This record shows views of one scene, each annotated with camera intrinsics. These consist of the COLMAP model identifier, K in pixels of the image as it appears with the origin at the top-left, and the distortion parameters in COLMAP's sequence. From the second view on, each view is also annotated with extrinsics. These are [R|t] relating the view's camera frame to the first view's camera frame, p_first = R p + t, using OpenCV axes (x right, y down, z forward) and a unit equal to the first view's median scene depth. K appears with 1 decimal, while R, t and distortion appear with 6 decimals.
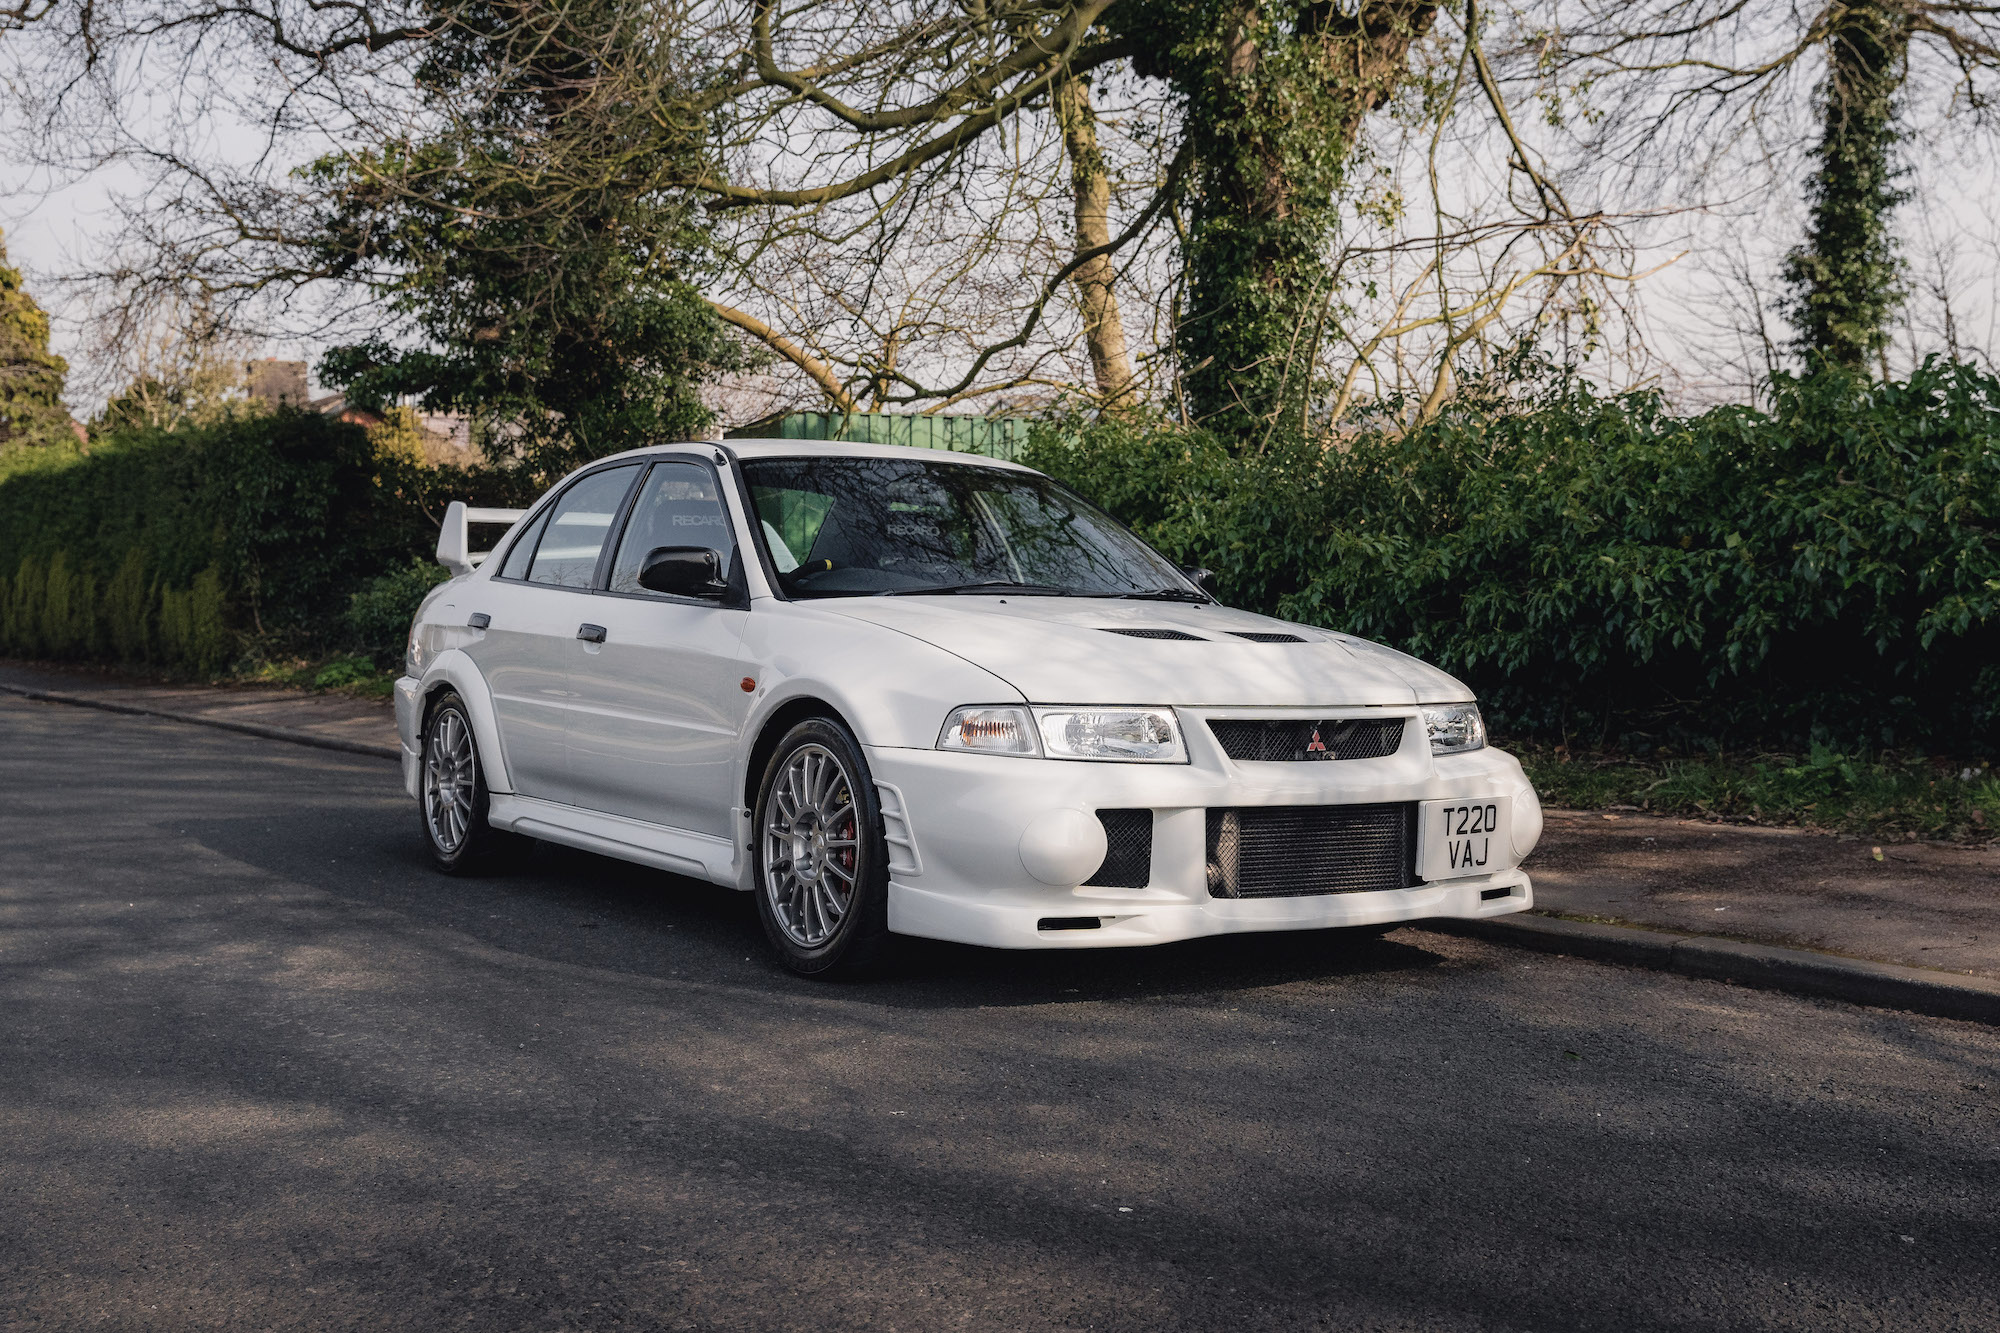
lens RADIAL K [[2256.2, 0, 1032.8], [0, 2256.2, 648.9], [0, 0, 1]] dist [-0.000197, 0.006638]
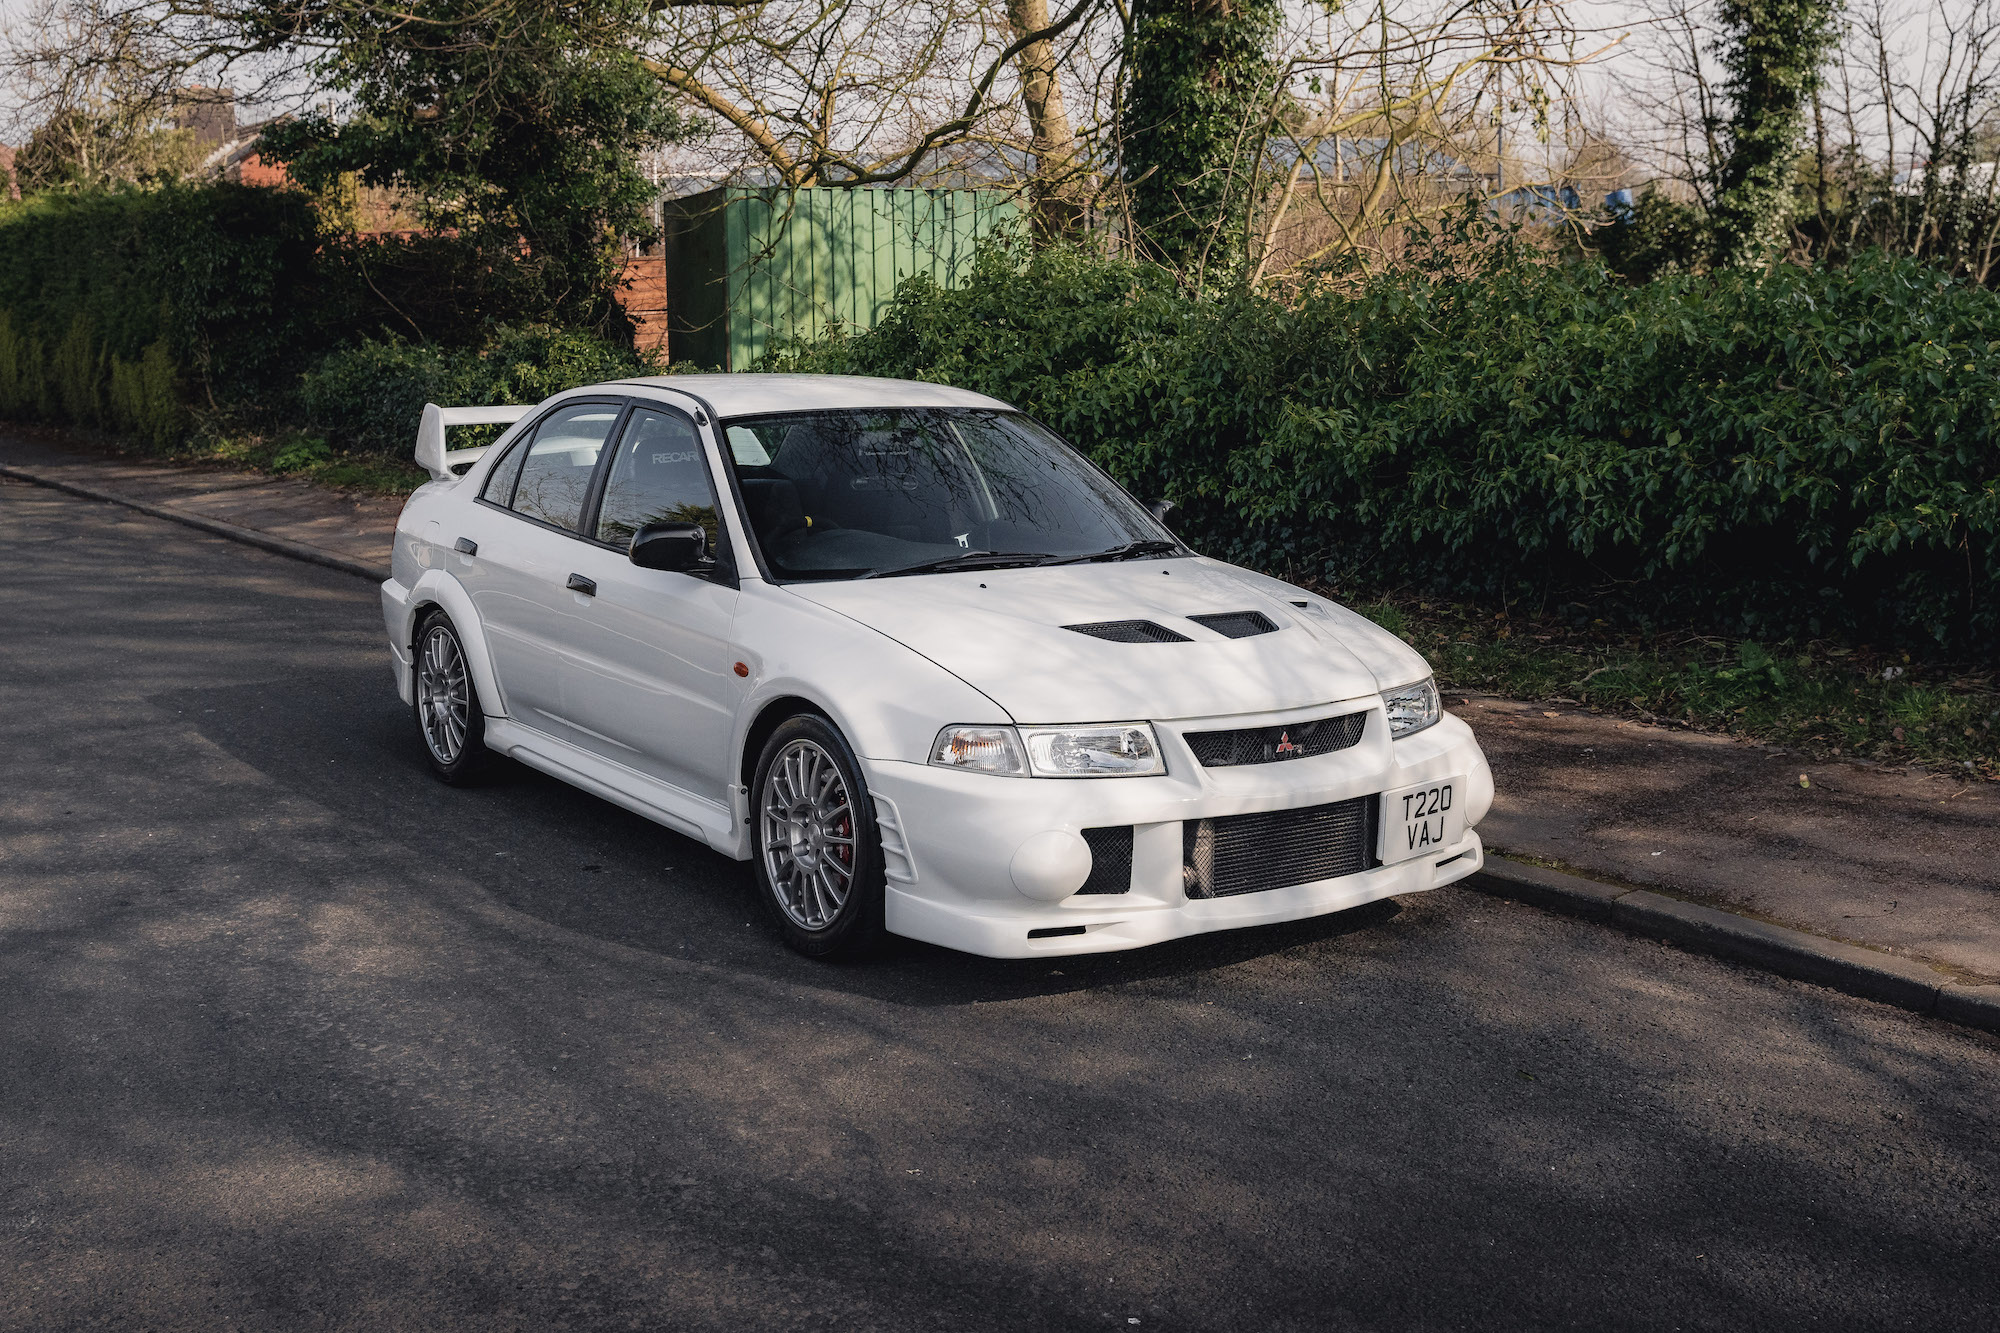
lens RADIAL K [[2211.0, 0, 996.2], [0, 2211.0, 652.9], [0, 0, 1]] dist [0.000026, 0.008059]
pose [[0.999820, -0.013647, 0.013159, -0.016447], [0.011680, 0.990164, 0.139424, -0.103883], [-0.014932, -0.139246, 0.990145, -0.014635]]
